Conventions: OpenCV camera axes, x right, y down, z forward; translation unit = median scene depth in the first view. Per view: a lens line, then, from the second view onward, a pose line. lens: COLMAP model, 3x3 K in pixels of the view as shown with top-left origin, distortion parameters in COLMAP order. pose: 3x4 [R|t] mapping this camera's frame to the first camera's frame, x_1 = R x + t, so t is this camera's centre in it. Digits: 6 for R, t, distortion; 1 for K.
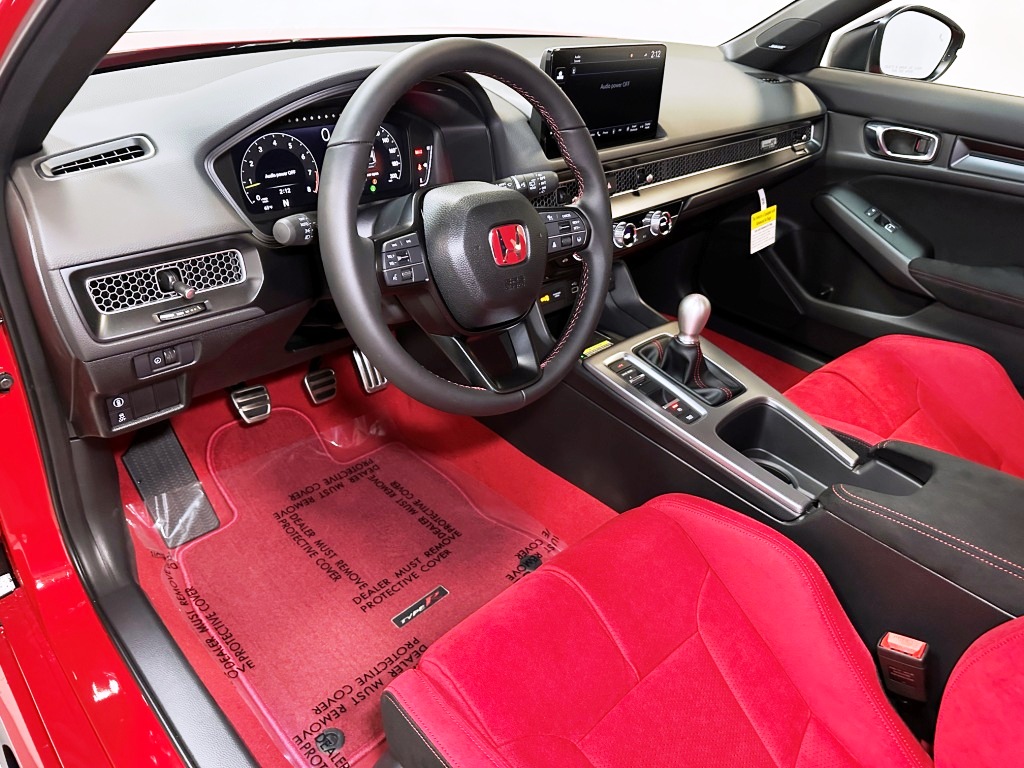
lens RADIAL K [[719.9, 0, 512.0], [0, 719.9, 384.0], [0, 0, 1]] dist [0.024796, -0.027823]
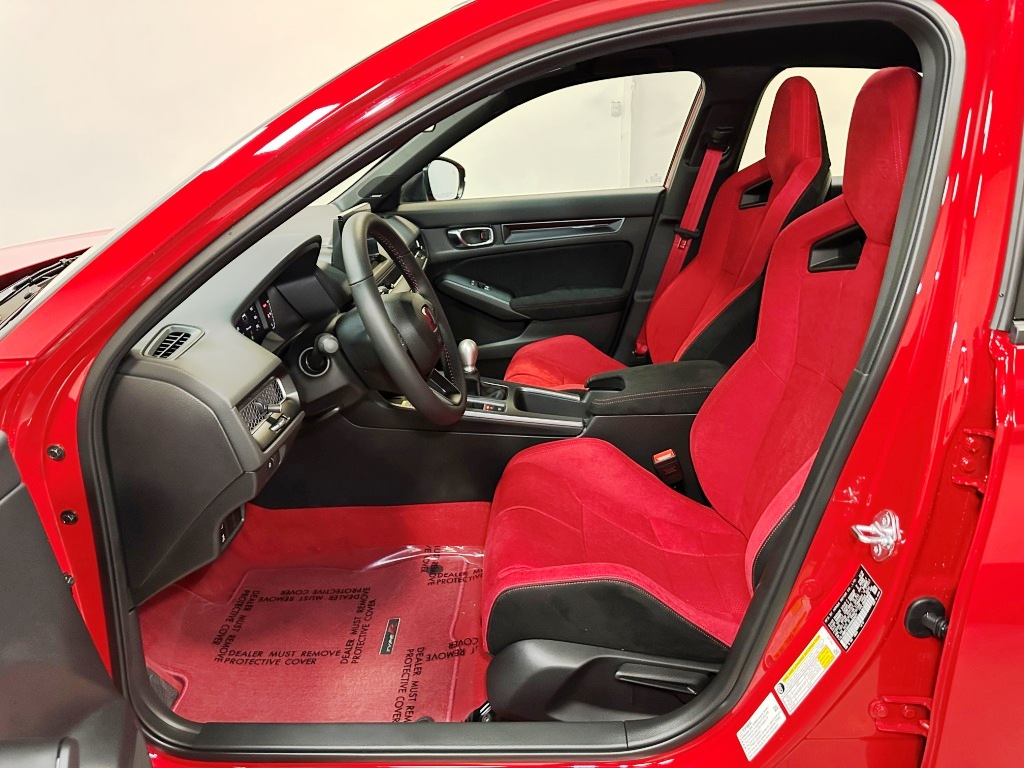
lens RADIAL K [[719.9, 0, 512.0], [0, 719.9, 384.0], [0, 0, 1]] dist [0.024796, -0.027823]
pose [[0.711532, -0.337937, 0.616052, -0.689098], [0.448825, 0.893167, -0.028438, 0.052998], [-0.540627, 0.296735, 0.787192, -0.271329]]
